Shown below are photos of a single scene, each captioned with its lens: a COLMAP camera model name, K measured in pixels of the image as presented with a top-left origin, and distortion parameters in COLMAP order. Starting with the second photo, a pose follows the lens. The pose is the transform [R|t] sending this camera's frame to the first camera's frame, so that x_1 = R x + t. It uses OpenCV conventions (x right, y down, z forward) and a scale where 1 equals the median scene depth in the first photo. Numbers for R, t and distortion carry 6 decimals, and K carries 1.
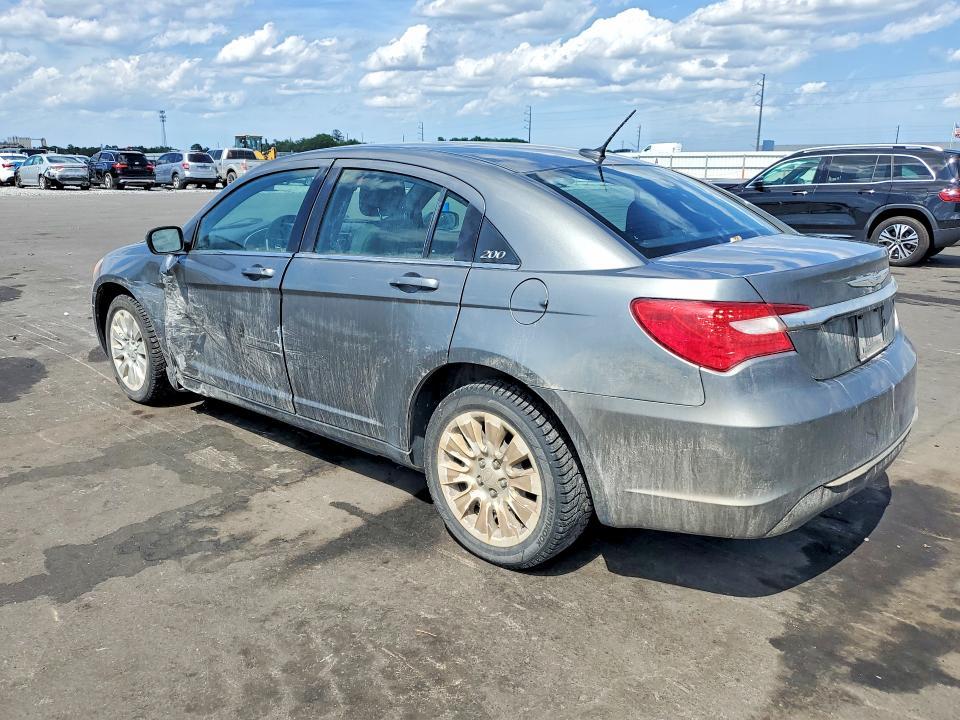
lens RADIAL K [[778.1, 0, 480.0], [0, 778.1, 360.0], [0, 0, 1]] dist [-0.003614, 0.048100]
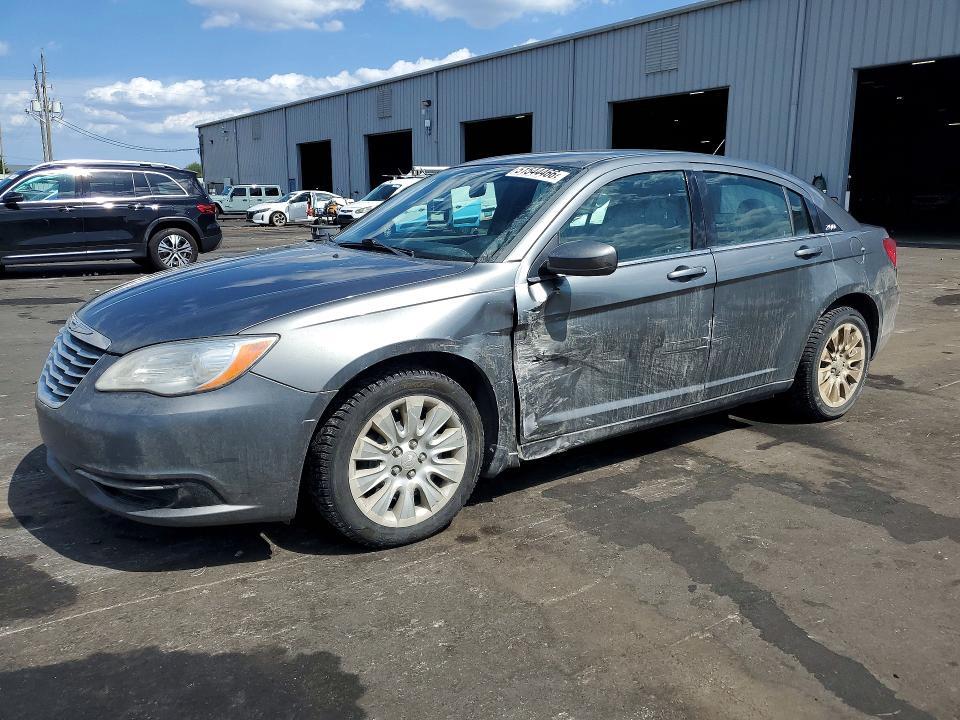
lens RADIAL K [[778.1, 0, 480.0], [0, 778.1, 360.0], [0, 0, 1]] dist [-0.003614, 0.048100]
pose [[0.193288, -0.205905, 0.959293, -1.382260], [0.231798, 0.959636, 0.159273, -0.237327], [-0.953367, 0.191577, 0.233215, 1.089730]]
